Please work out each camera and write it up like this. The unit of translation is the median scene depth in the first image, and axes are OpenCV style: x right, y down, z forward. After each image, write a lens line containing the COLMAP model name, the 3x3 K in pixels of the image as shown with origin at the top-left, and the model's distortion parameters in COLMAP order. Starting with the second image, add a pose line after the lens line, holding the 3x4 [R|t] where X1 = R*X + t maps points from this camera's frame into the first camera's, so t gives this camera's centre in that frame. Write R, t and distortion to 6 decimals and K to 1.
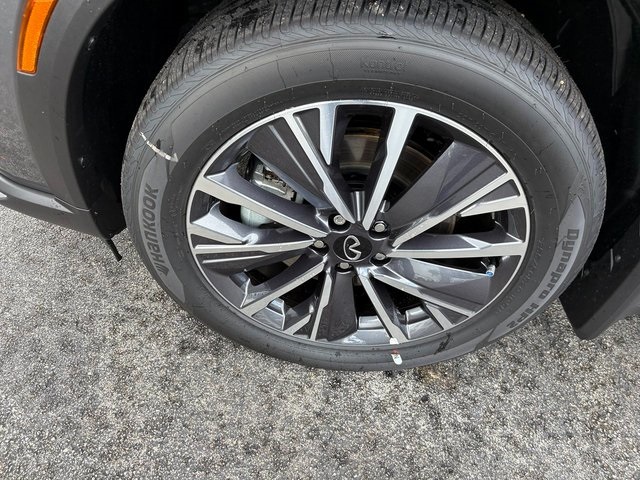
lens RADIAL K [[475.7, 0, 320.0], [0, 475.7, 240.0], [0, 0, 1]] dist [0.009658, -0.003462]
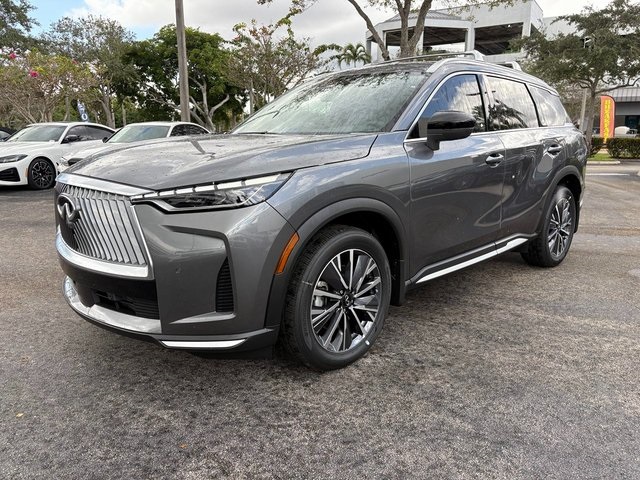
lens RADIAL K [[475.7, 0, 320.0], [0, 475.7, 240.0], [0, 0, 1]] dist [0.009658, -0.003462]
pose [[0.652102, -0.270027, 0.708413, -2.258800], [0.593604, 0.763106, -0.255544, 0.427342], [-0.471590, 0.587157, 0.657912, -1.266856]]
